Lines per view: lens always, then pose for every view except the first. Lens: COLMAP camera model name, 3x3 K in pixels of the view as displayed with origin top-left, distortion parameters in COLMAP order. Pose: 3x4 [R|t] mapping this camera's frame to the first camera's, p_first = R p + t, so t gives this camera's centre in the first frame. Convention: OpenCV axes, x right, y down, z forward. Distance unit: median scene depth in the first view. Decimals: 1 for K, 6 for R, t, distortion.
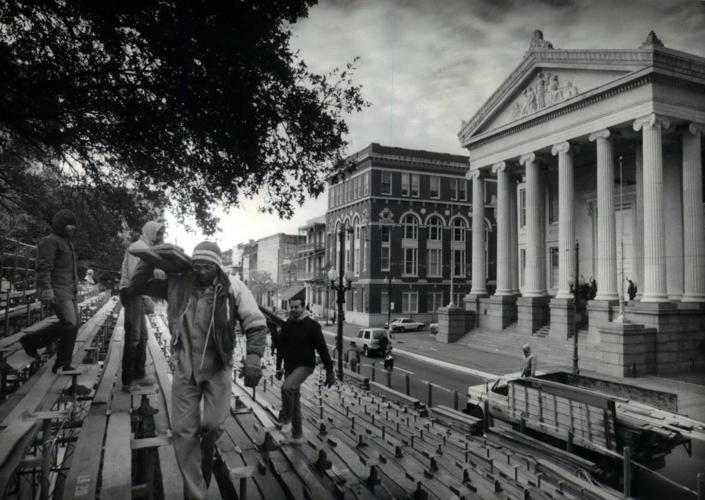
lens RADIAL K [[564.2, 0, 352.5], [0, 564.2, 250.0], [0, 0, 1]] dist [-0.001565, -0.001549]
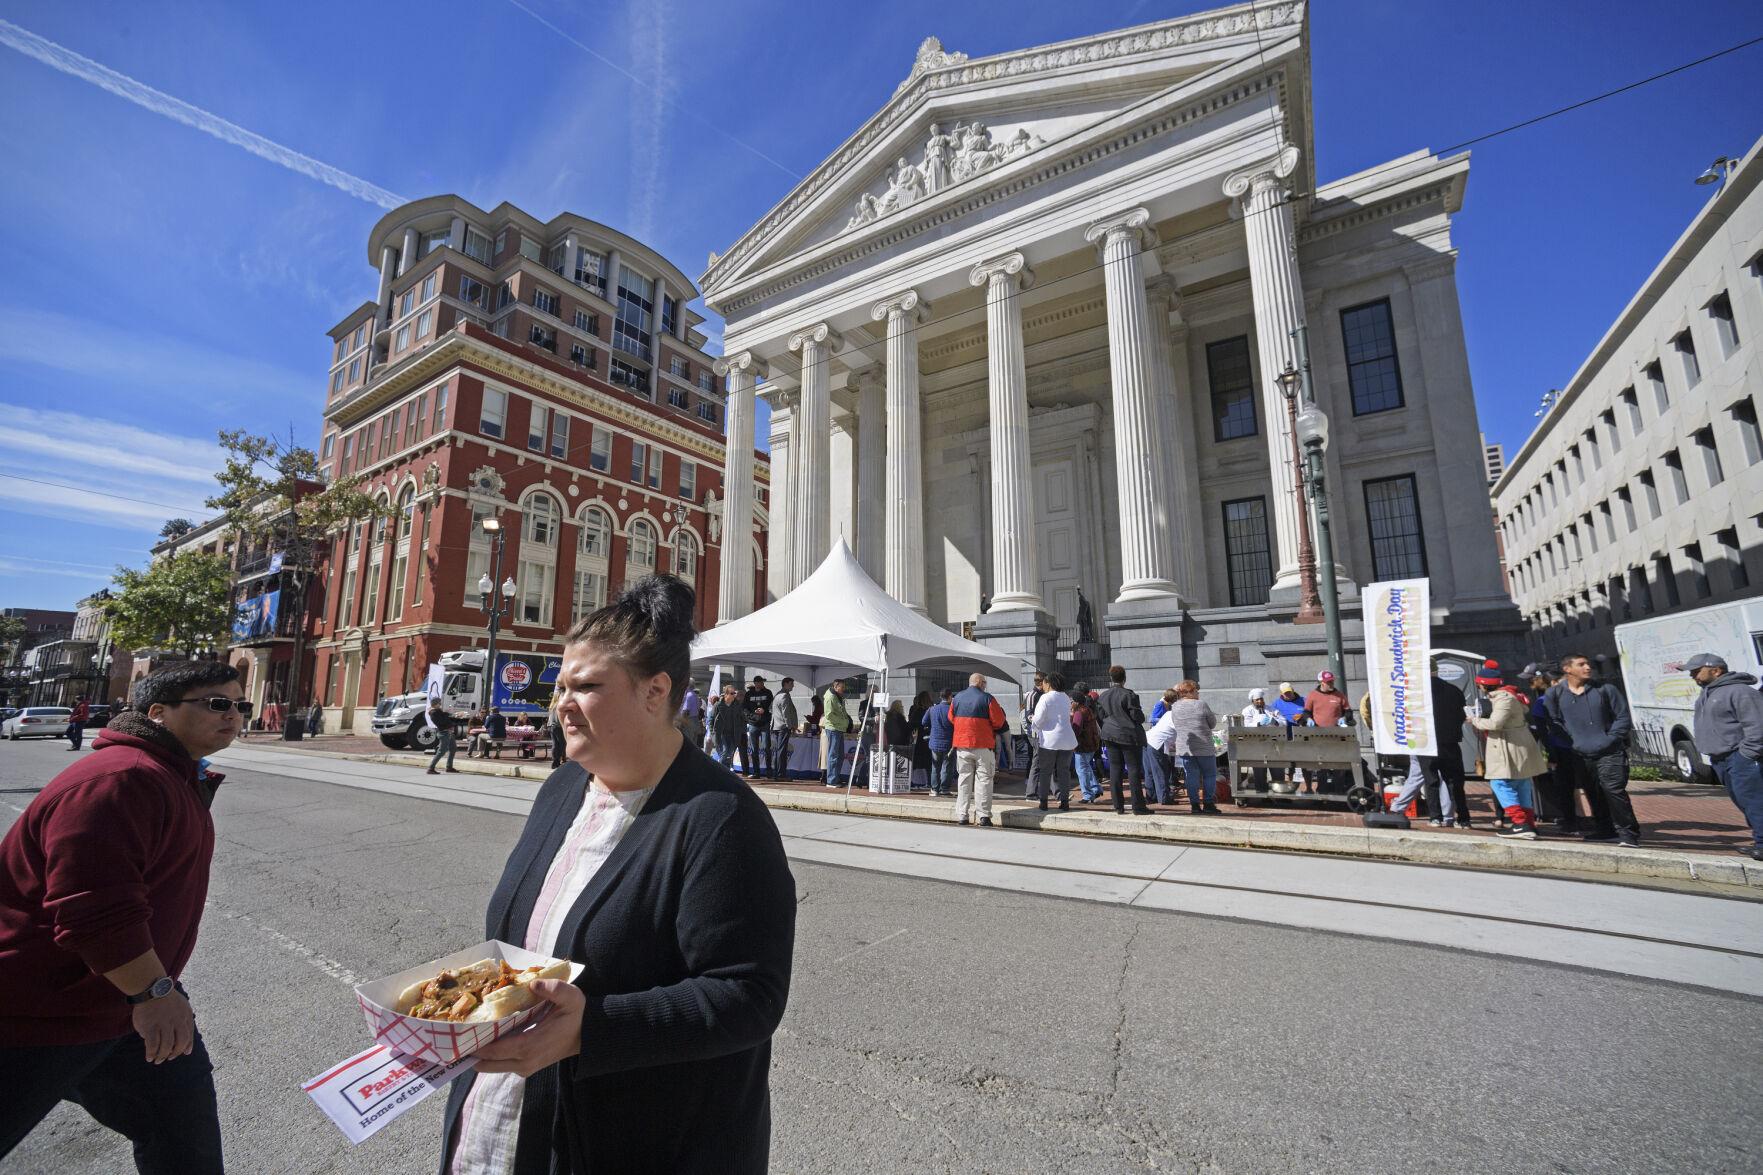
lens RADIAL K [[686.0, 0, 881.5], [0, 686.0, 587.5], [0, 0, 1]] dist [-0.044565, 0.000020]
pose [[0.808748, 0.089258, 0.581342, 0.009711], [-0.020252, 0.992058, -0.124143, 0.078779], [-0.587806, 0.088627, 0.804133, 0.401737]]
